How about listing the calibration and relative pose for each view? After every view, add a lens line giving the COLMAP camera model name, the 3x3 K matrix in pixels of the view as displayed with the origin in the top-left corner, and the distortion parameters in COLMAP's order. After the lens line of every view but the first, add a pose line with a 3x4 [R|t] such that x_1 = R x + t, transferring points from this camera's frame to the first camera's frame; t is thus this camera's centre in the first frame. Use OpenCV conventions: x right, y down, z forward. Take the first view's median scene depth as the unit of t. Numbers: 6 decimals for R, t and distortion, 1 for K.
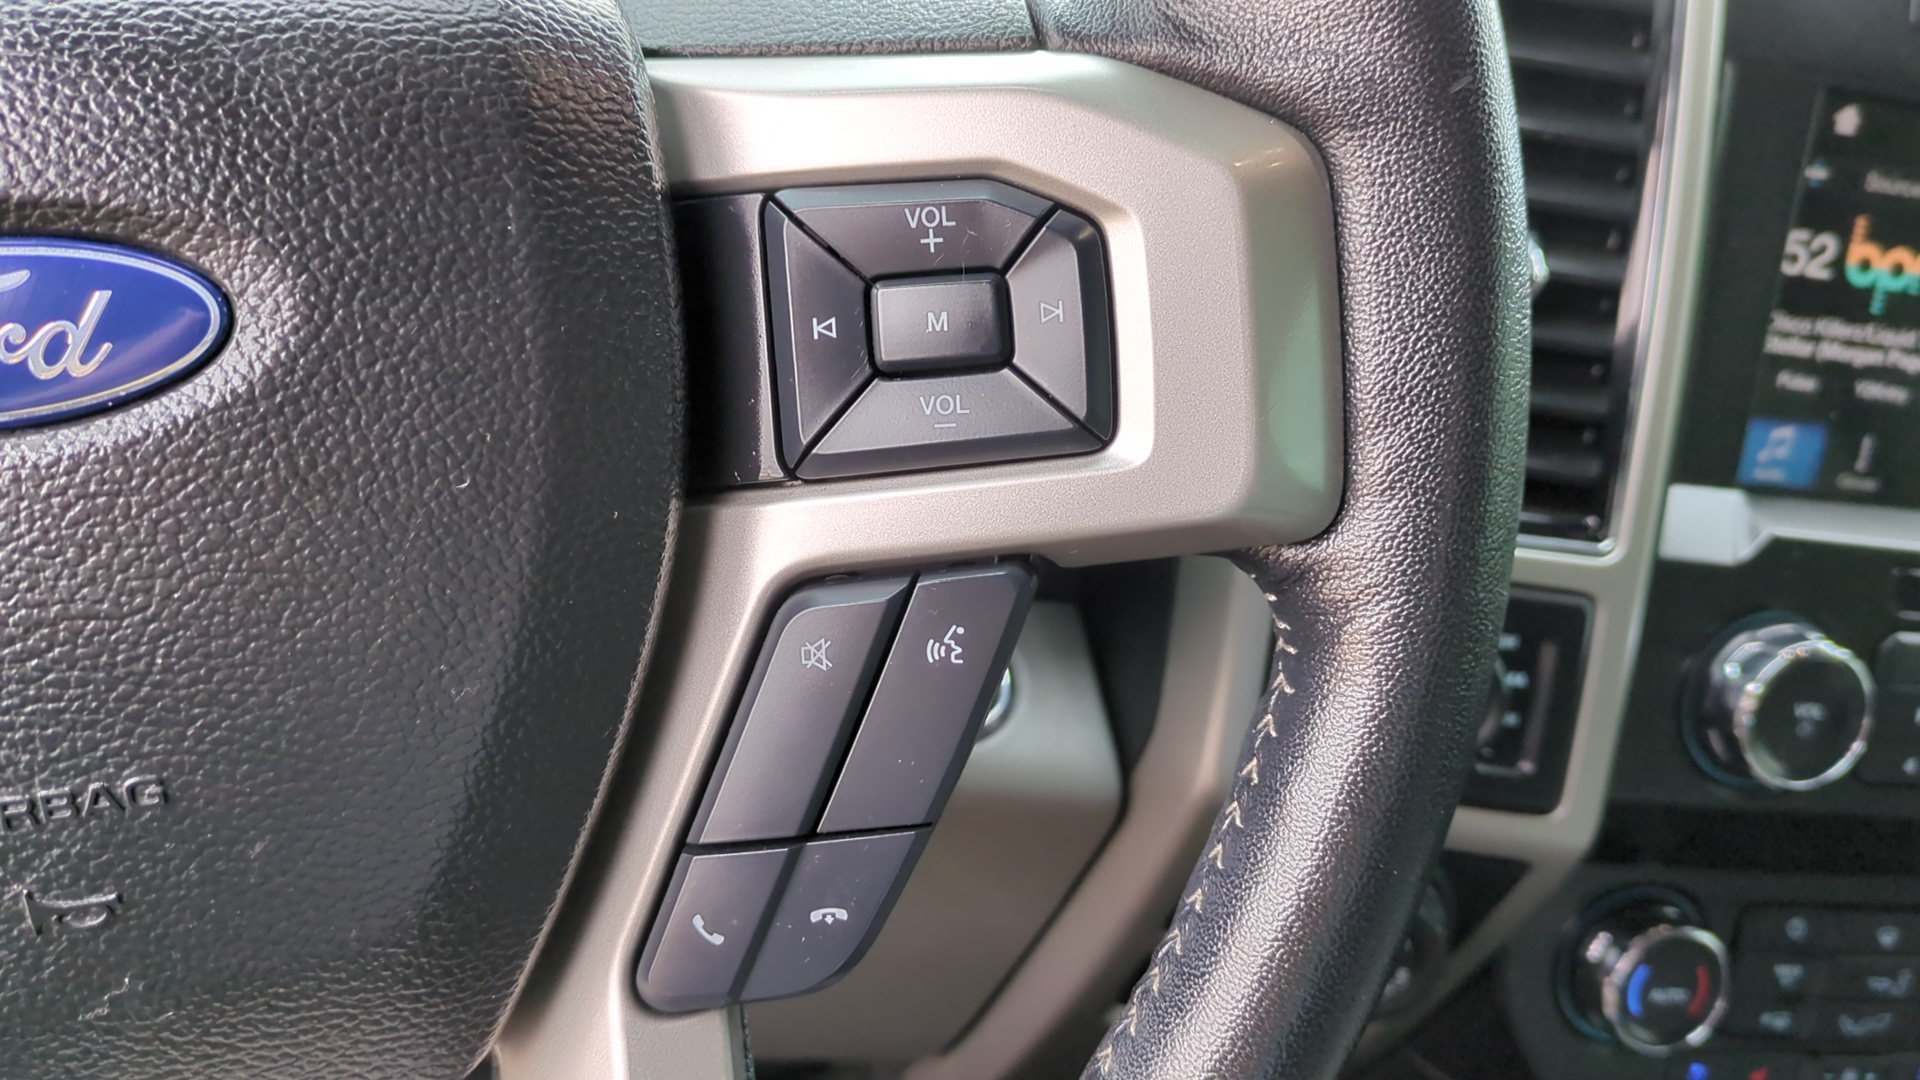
lens RADIAL K [[1662.1, 0, 993.9], [0, 1662.1, 539.7], [0, 0, 1]] dist [0.001875, -0.004720]
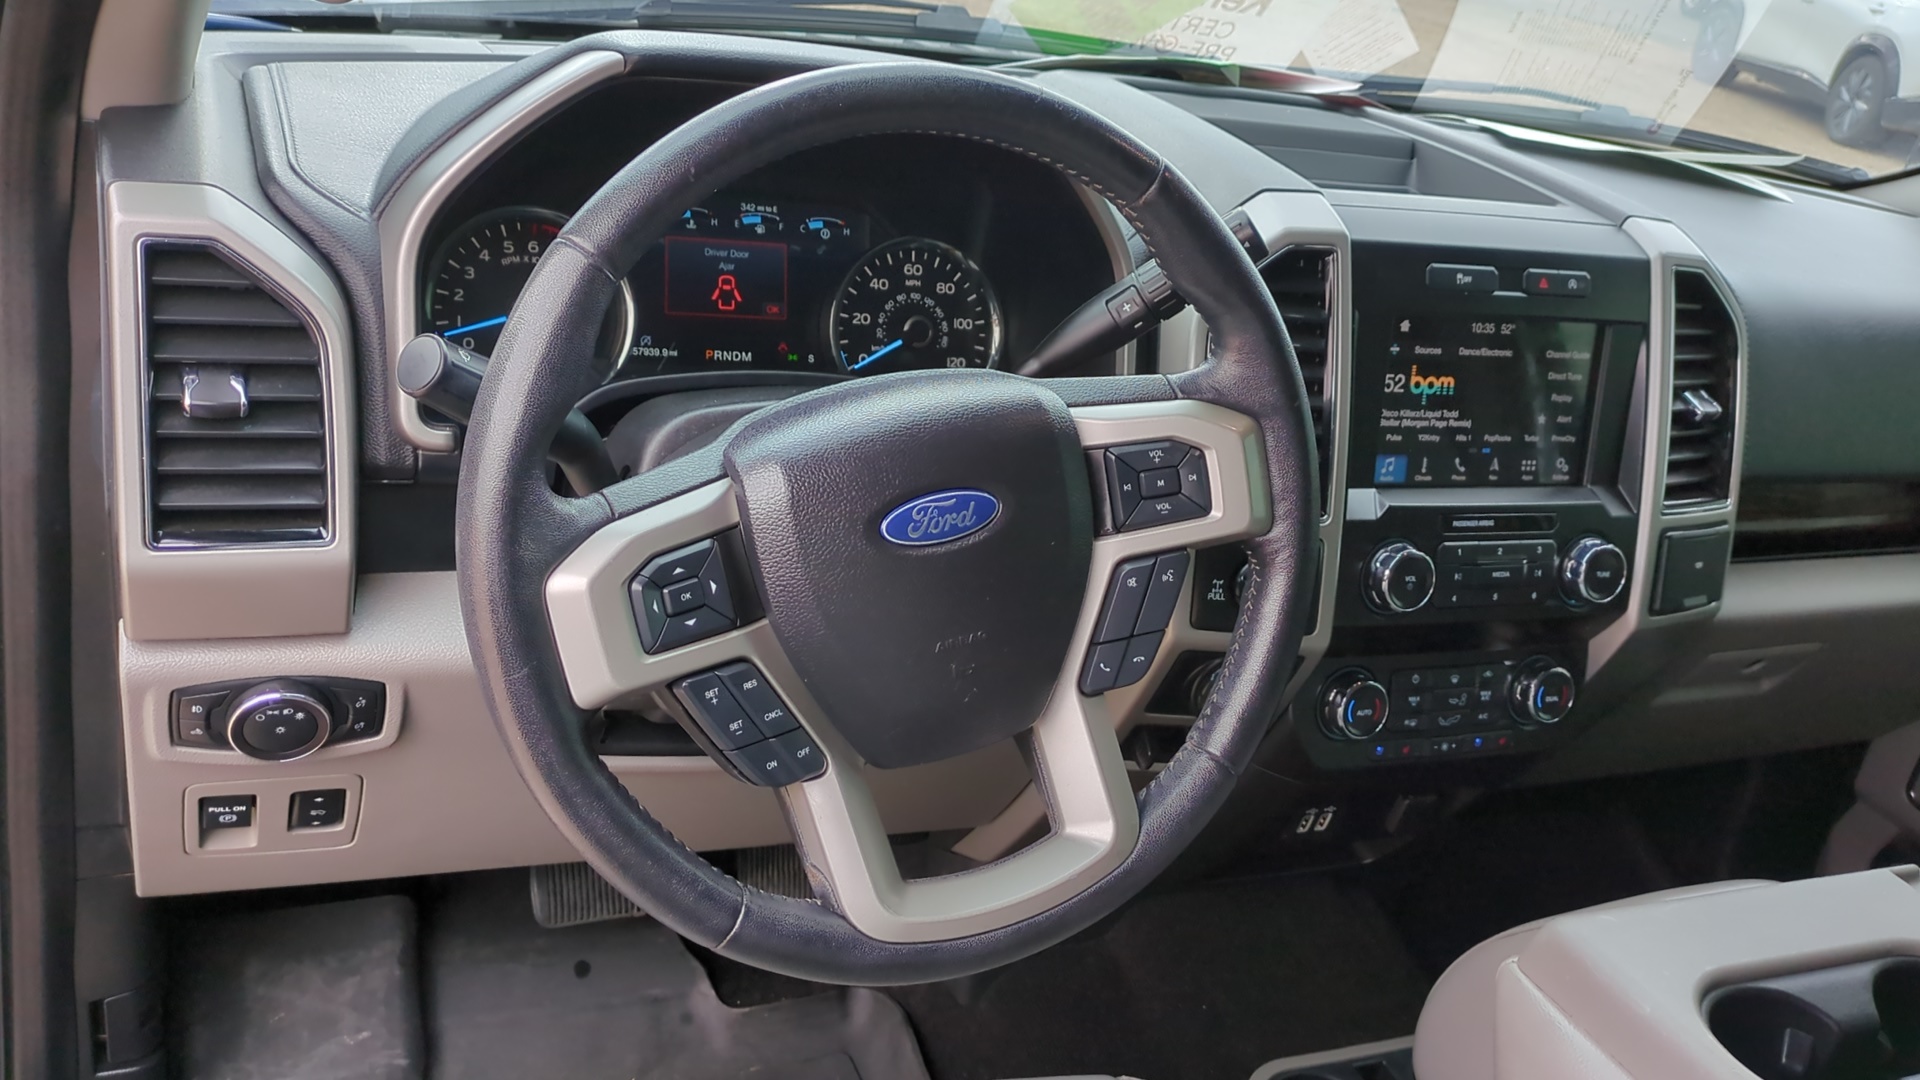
lens RADIAL K [[1650.2, 0, 967.8], [0, 1650.2, 545.3], [0, 0, 1]] dist [0.039578, -0.007621]
pose [[0.978085, -0.097177, 0.184135, -0.537372], [0.093321, 0.995199, 0.029511, -0.070414], [-0.186119, -0.011680, 0.982458, -1.157455]]
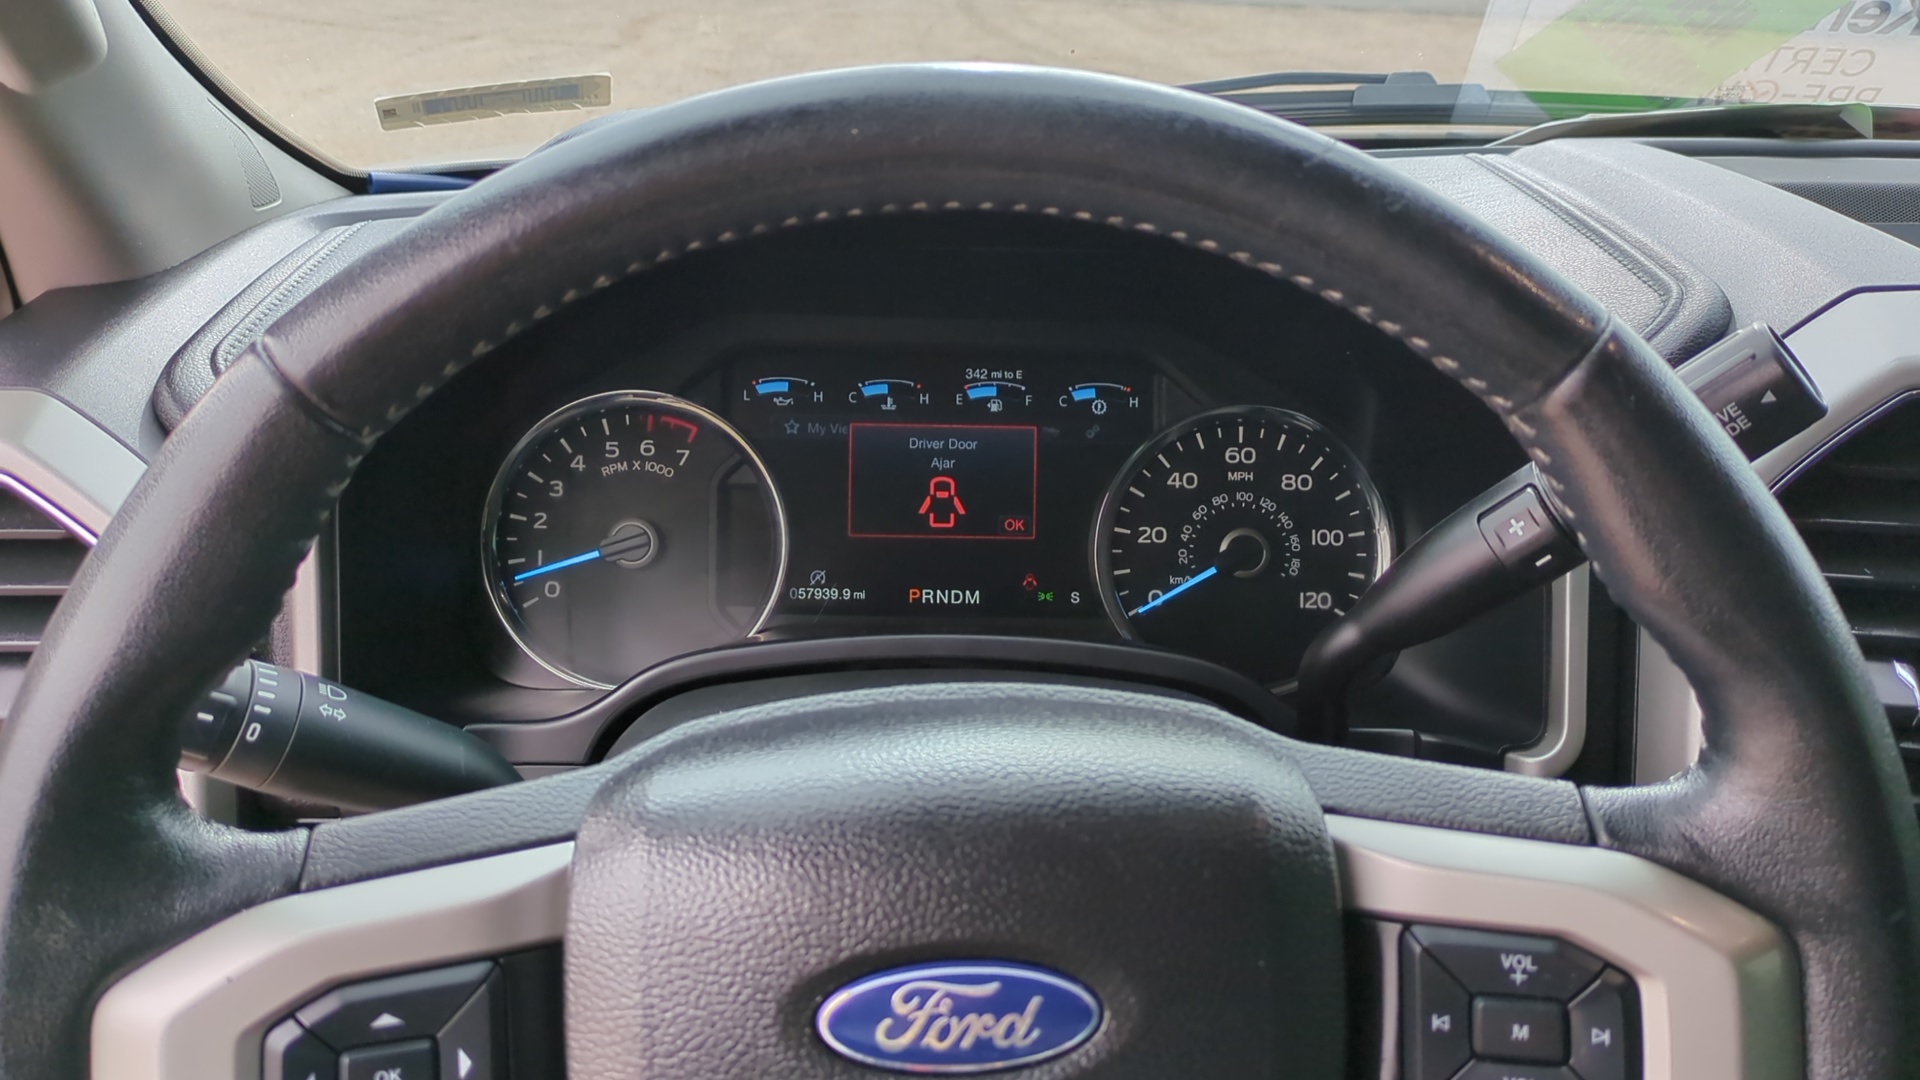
lens RADIAL K [[1643.9, 0, 968.4], [0, 1643.9, 540.1], [0, 0, 1]] dist [0.076447, -0.109669]
pose [[0.975664, -0.092608, -0.198754, -0.091285], [0.073867, 0.992268, -0.099735, -0.193665], [0.206454, 0.082627, 0.974961, -0.317488]]
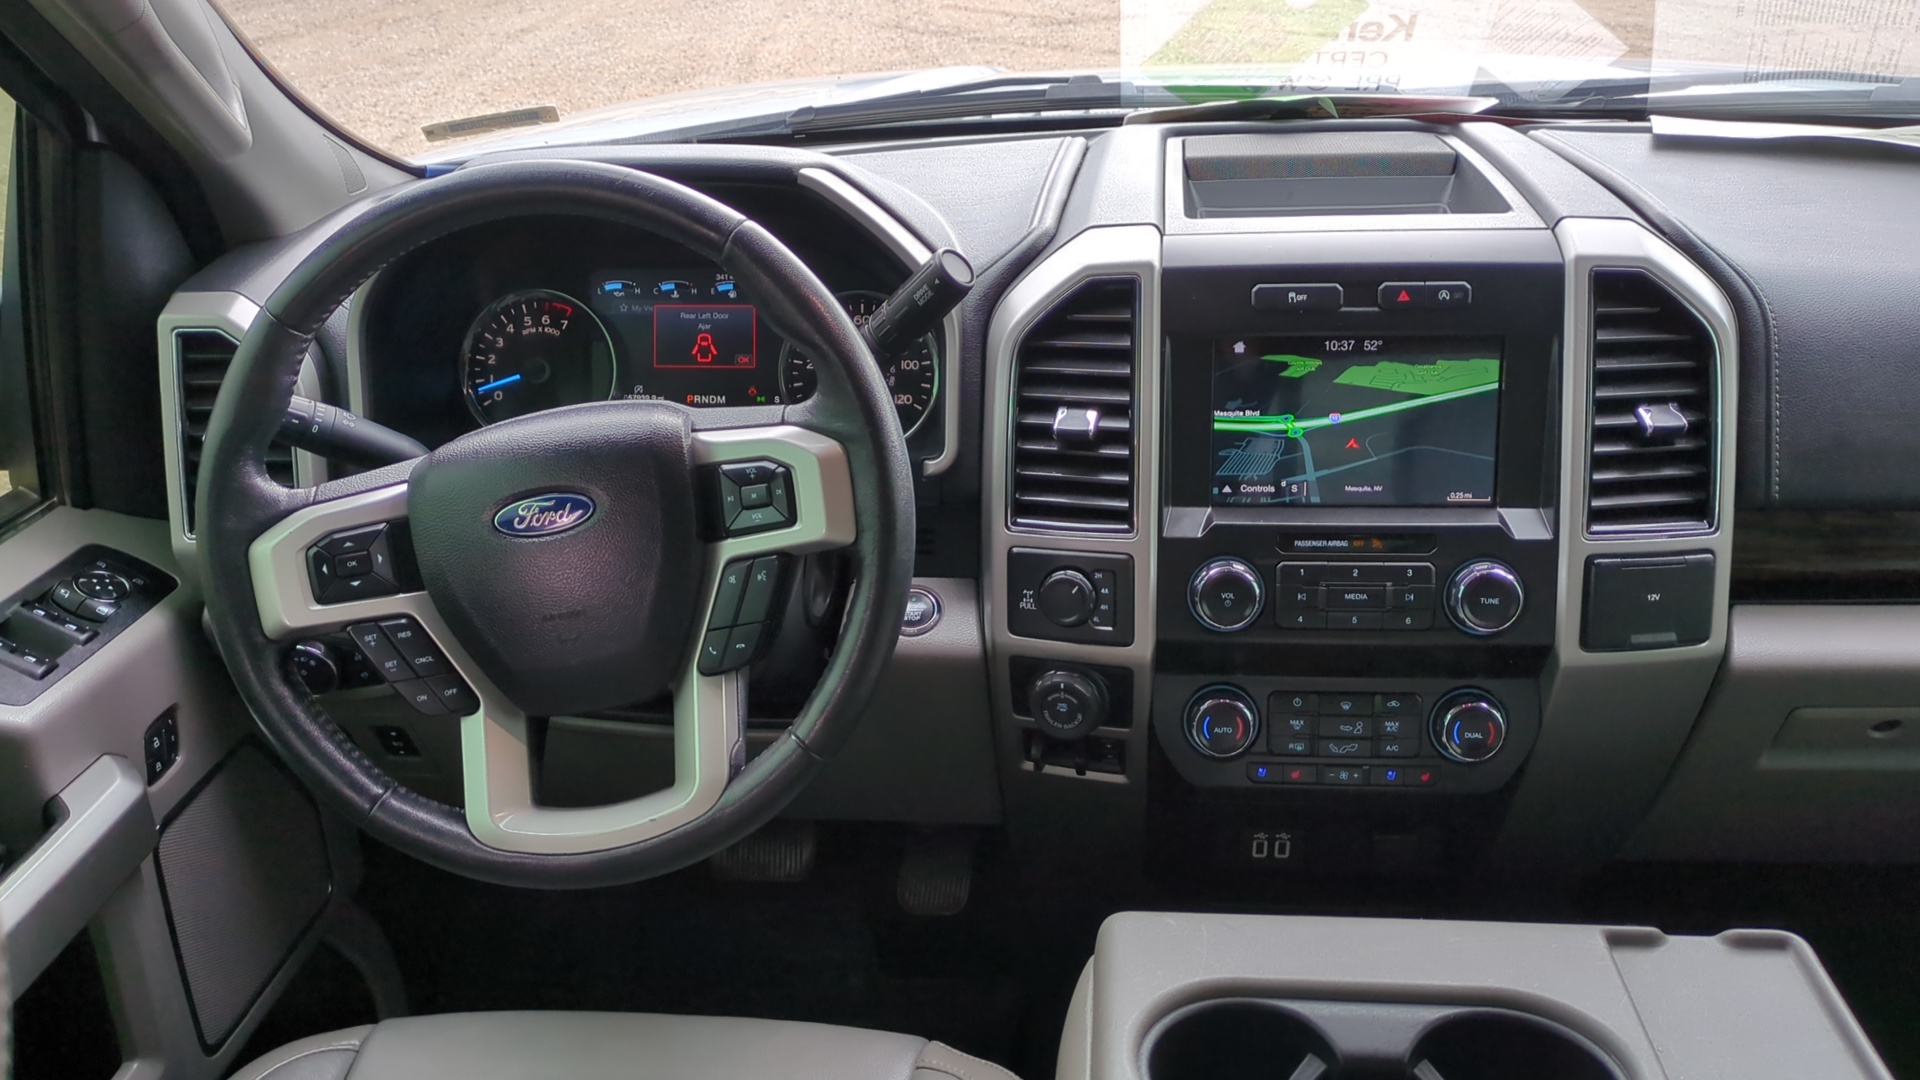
lens RADIAL K [[1650.2, 0, 967.8], [0, 1650.2, 545.3], [0, 0, 1]] dist [0.039578, -0.007621]
pose [[0.942947, -0.080072, -0.323172, 0.874219], [0.066013, 0.996343, -0.054250, 0.129380], [0.326334, 0.029821, 0.944784, -1.323161]]
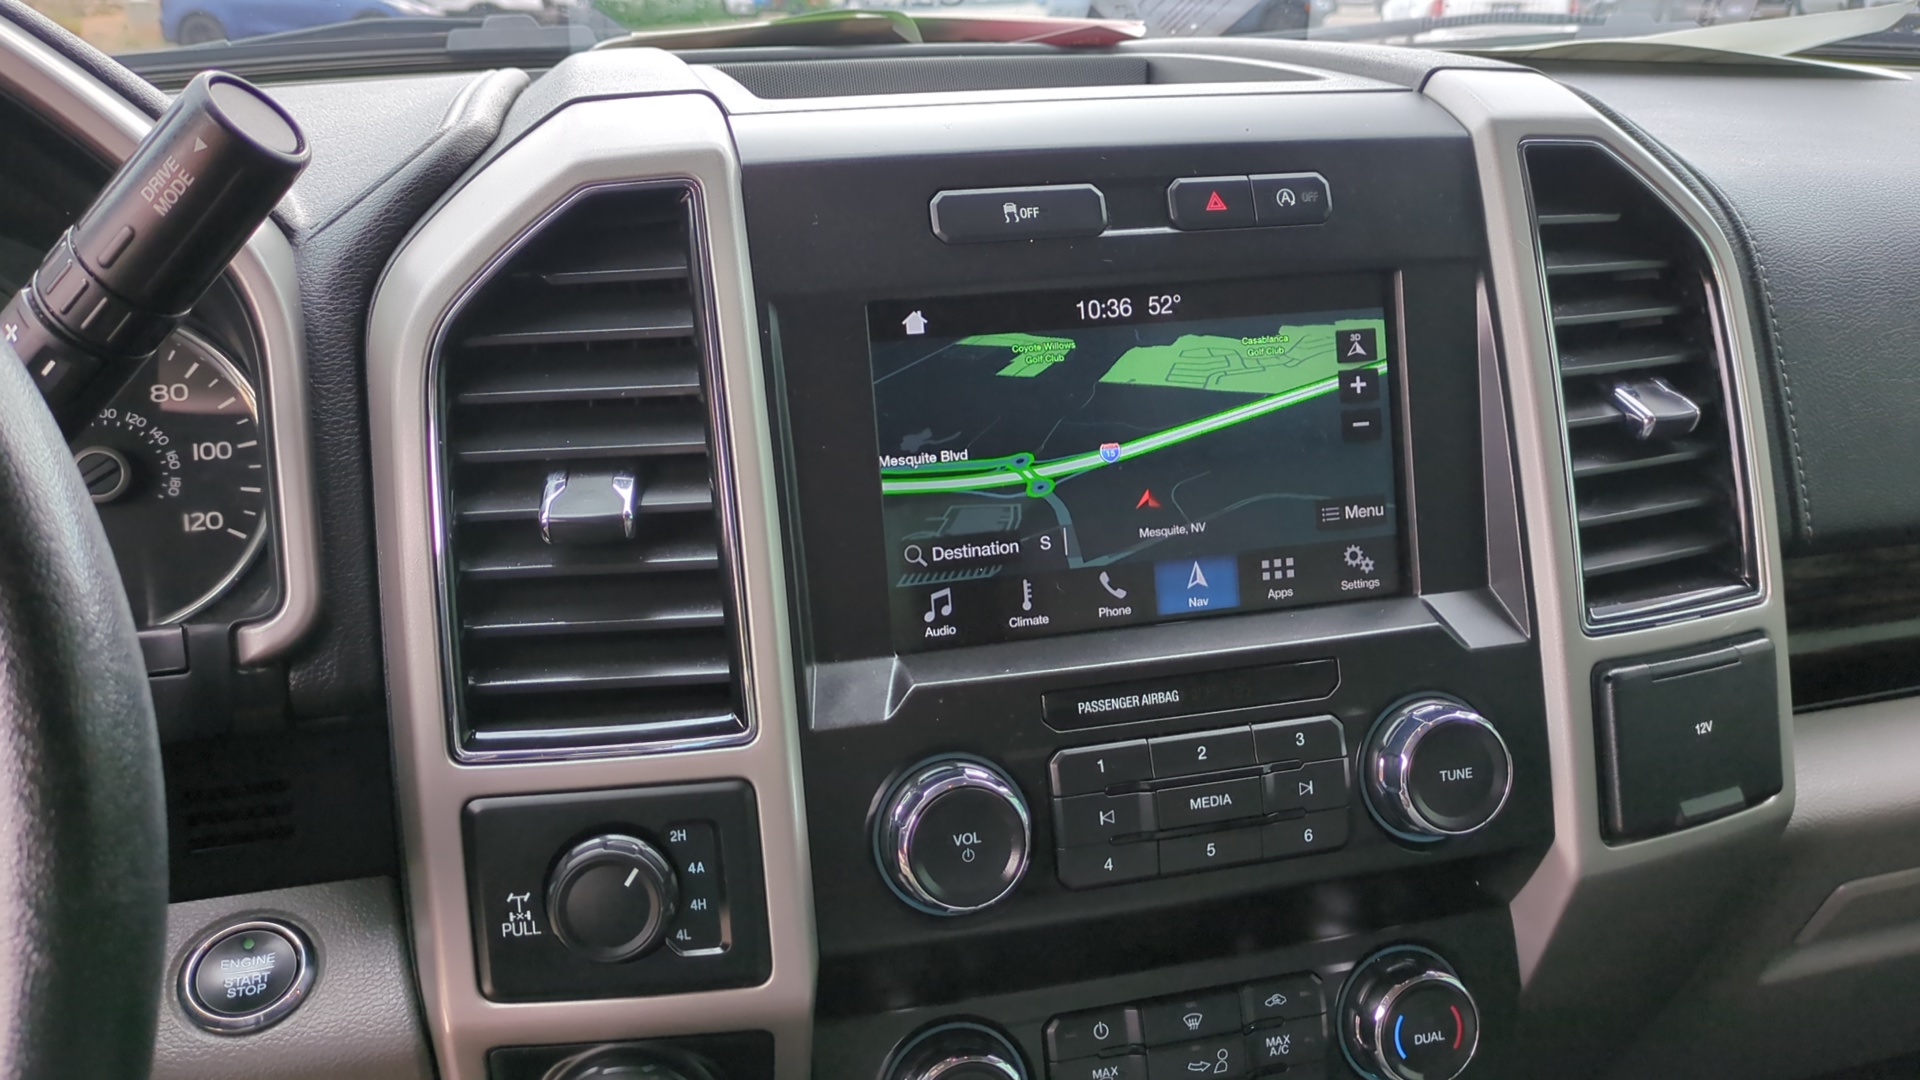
lens RADIAL K [[1643.9, 0, 968.4], [0, 1643.9, 540.1], [0, 0, 1]] dist [0.076447, -0.109669]
pose [[0.978246, -0.206793, 0.016465, 0.492614], [0.207229, 0.970487, -0.123333, 0.042993], [0.009526, 0.124062, 0.992229, -0.117648]]
